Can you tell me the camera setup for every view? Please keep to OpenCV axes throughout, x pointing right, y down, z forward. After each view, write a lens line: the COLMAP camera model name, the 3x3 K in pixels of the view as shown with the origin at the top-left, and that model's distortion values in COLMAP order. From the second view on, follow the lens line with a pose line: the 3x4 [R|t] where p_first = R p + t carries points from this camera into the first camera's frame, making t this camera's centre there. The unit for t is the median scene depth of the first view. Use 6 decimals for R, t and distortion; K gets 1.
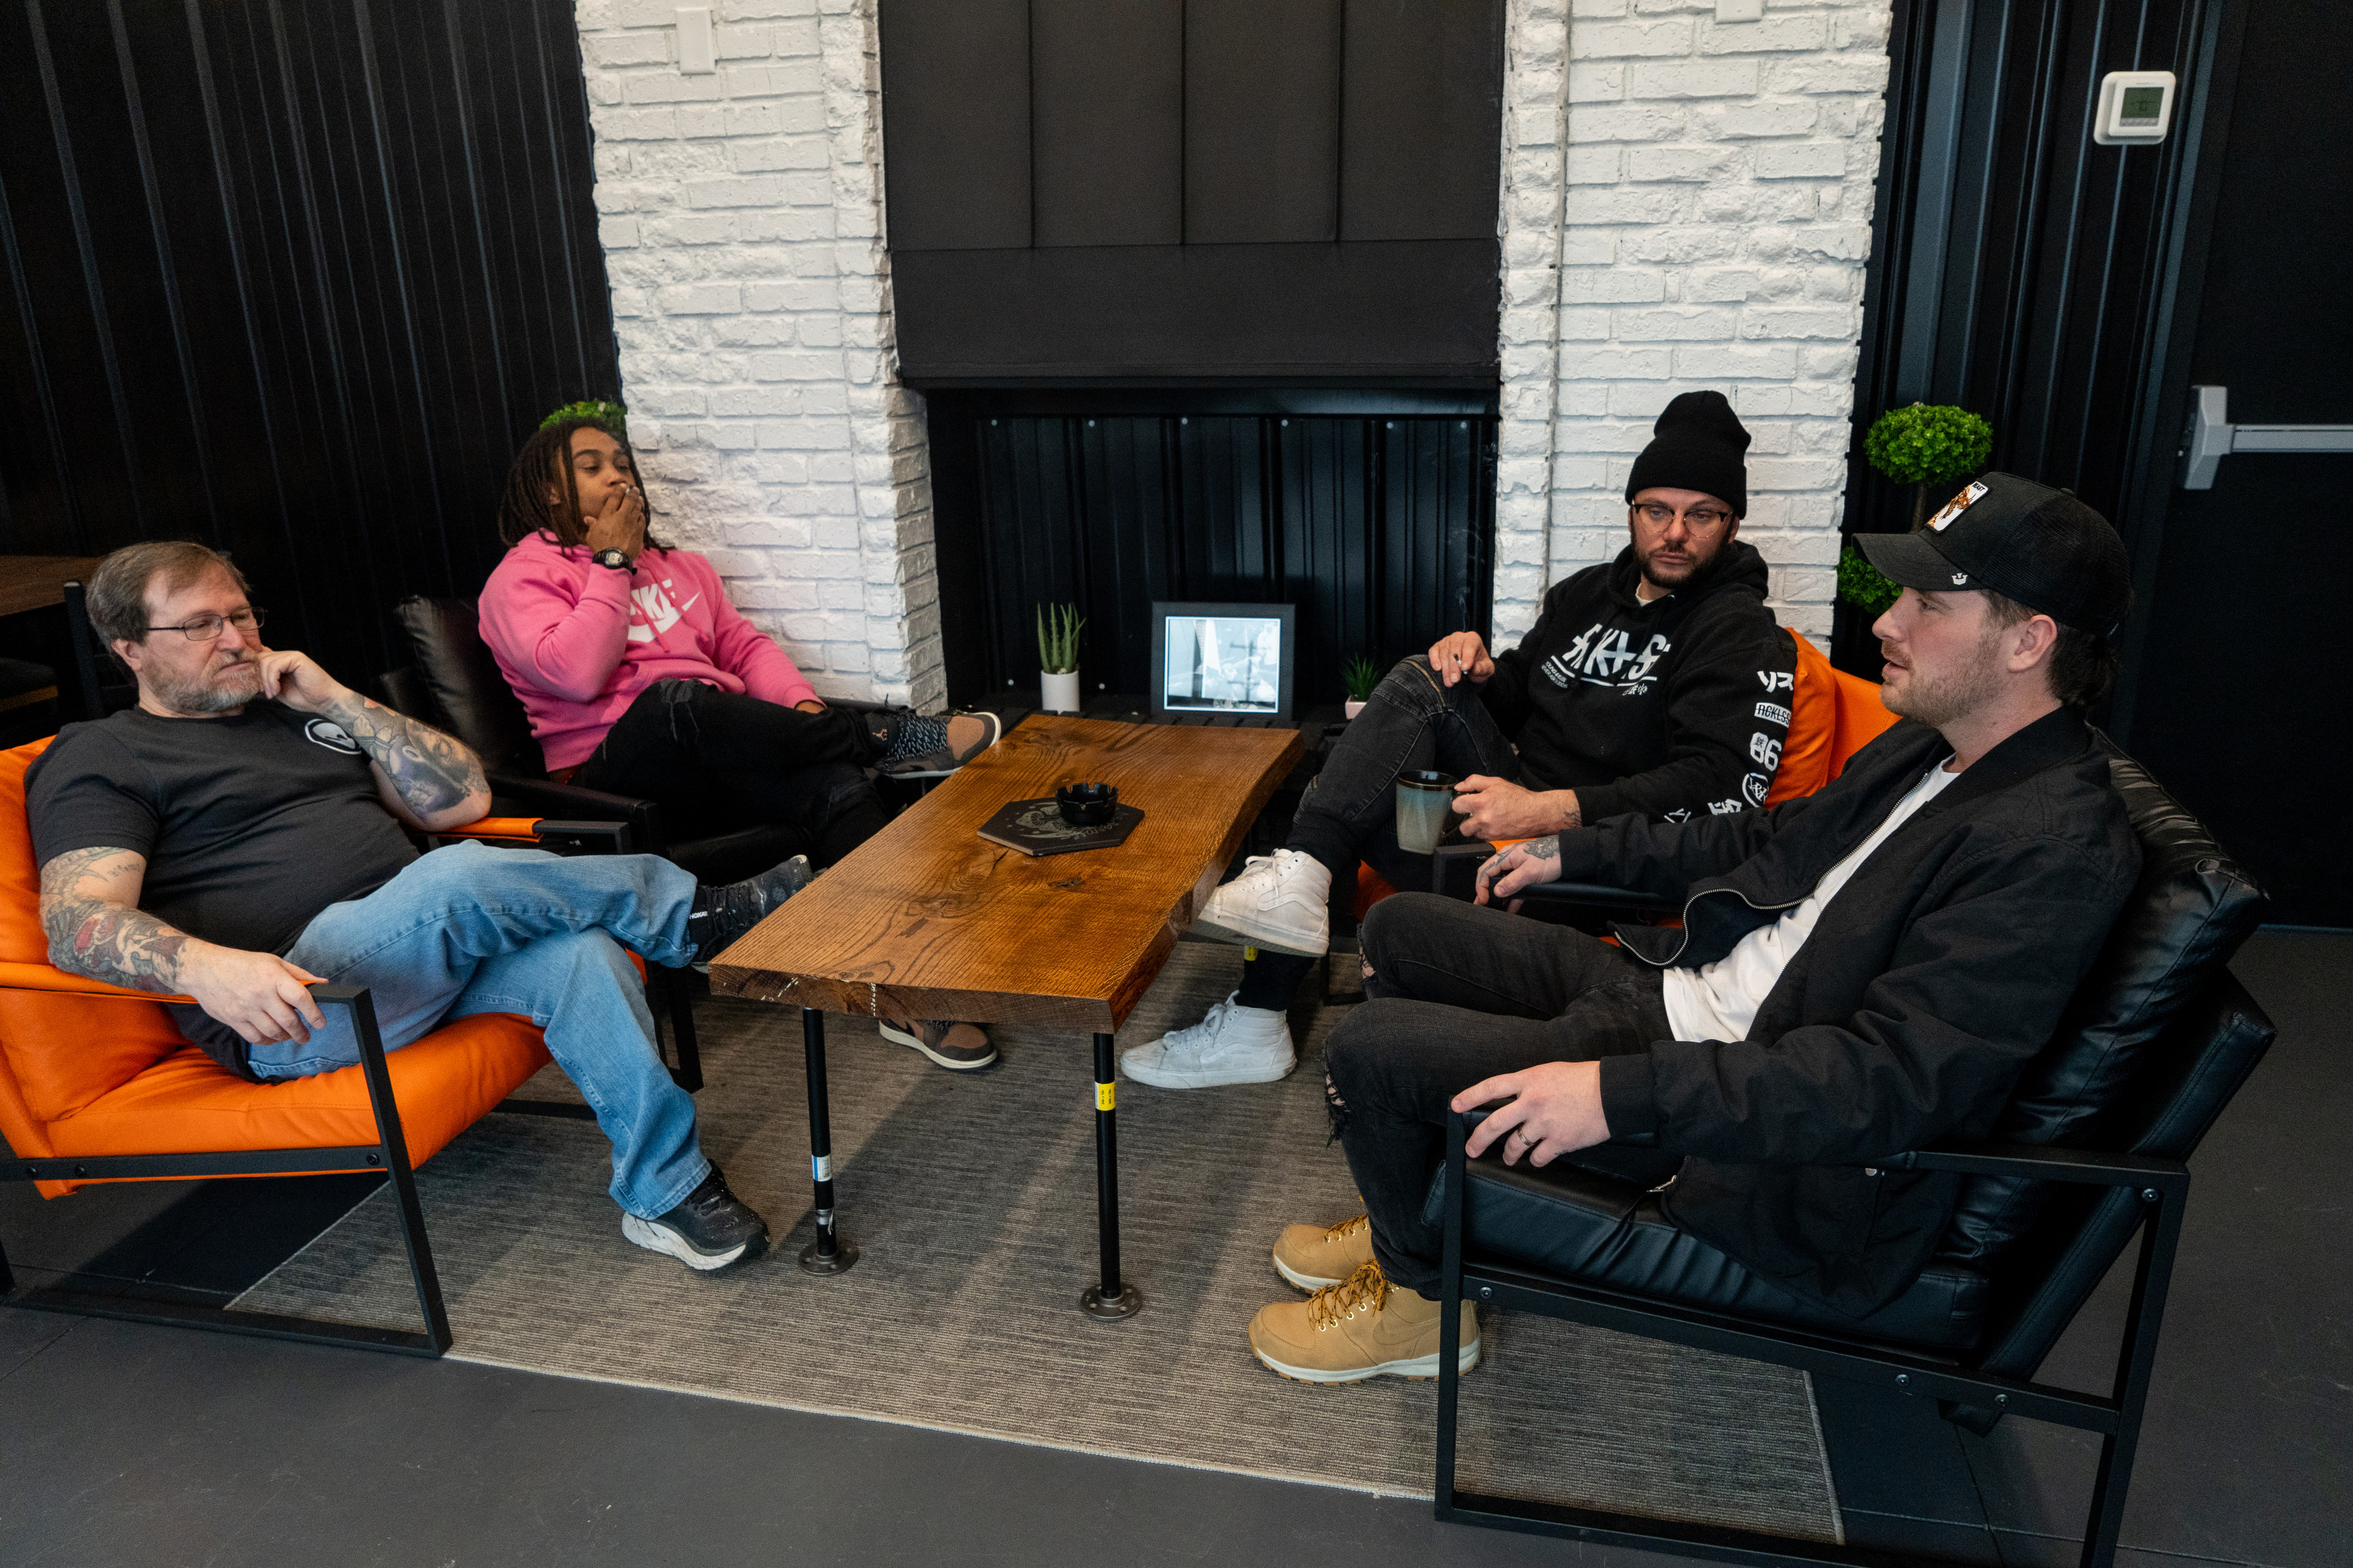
lens RADIAL K [[1625.0, 0, 1179.8], [0, 1625.0, 790.2], [0, 0, 1]] dist [0.000117, 0.000020]
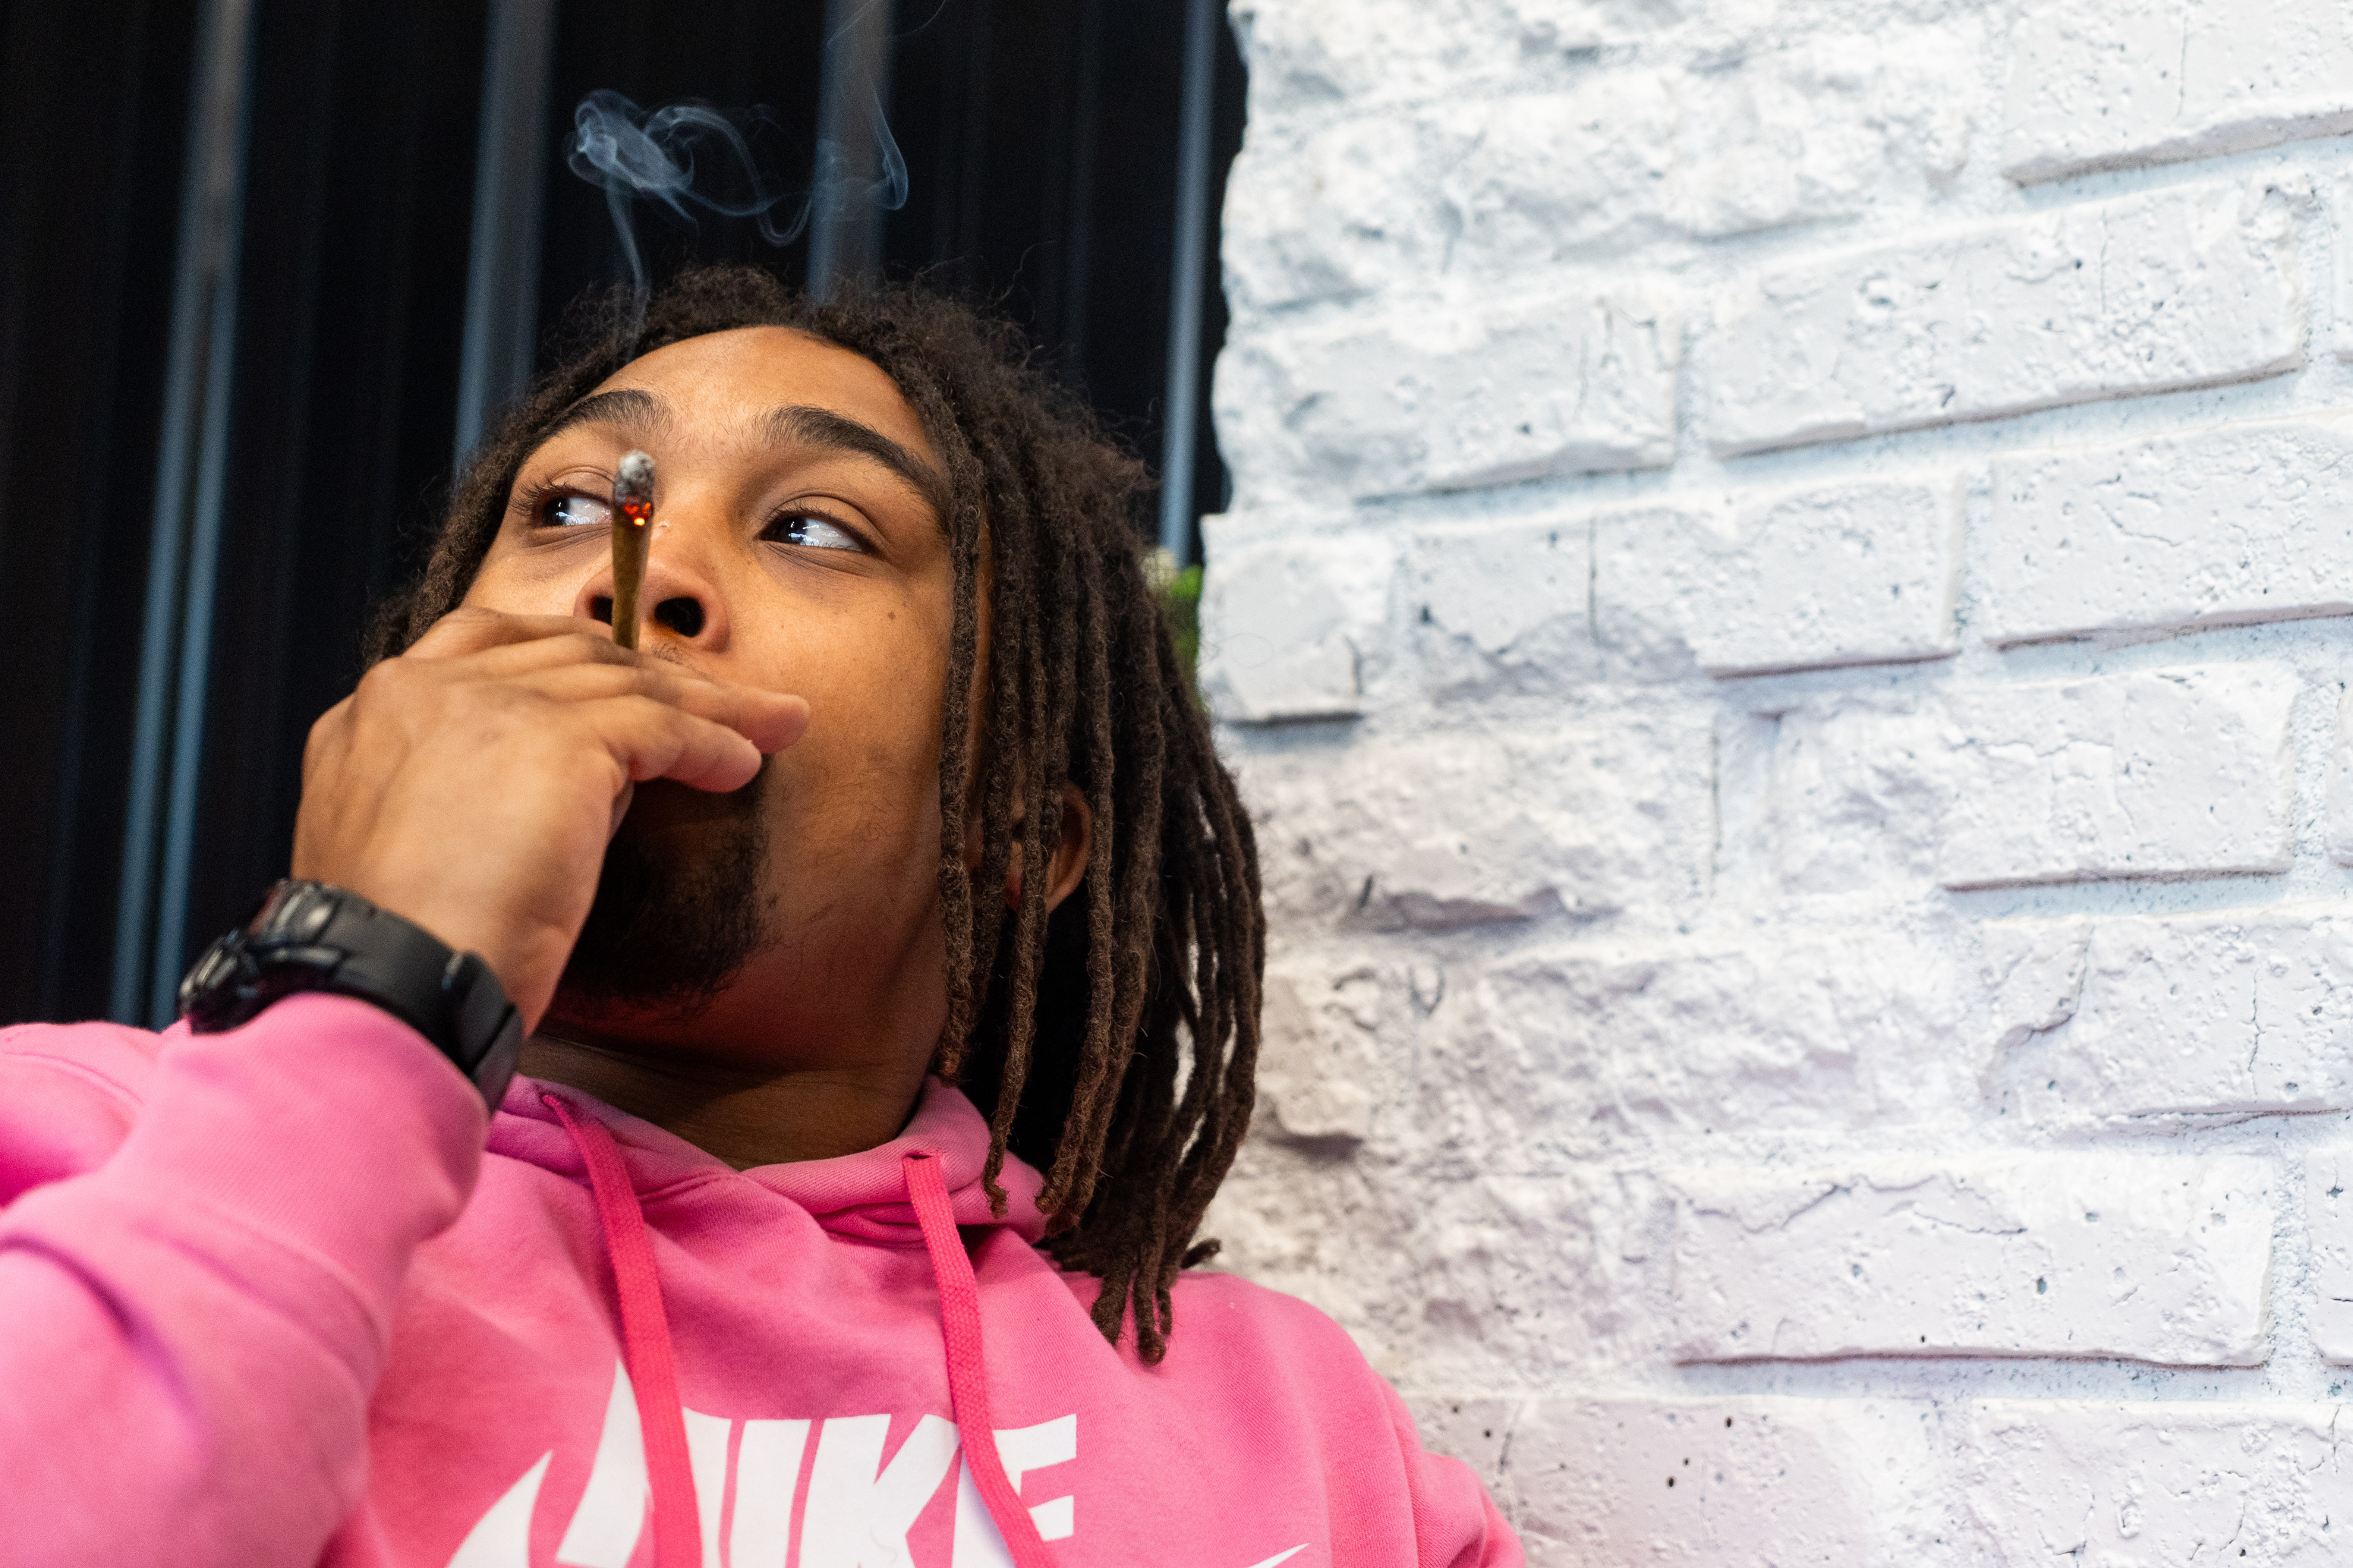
lens RADIAL K [[5570.2, 0, 1177.3], [0, 5570.2, 783.4], [0, 0, 1]] dist [-0.018125, 0.000000]
pose [[0.856799, -0.019552, -0.515280, -0.077864], [-0.207611, 0.901629, -0.379424, -0.011417], [0.472010, 0.432068, 0.768456, 0.615623]]
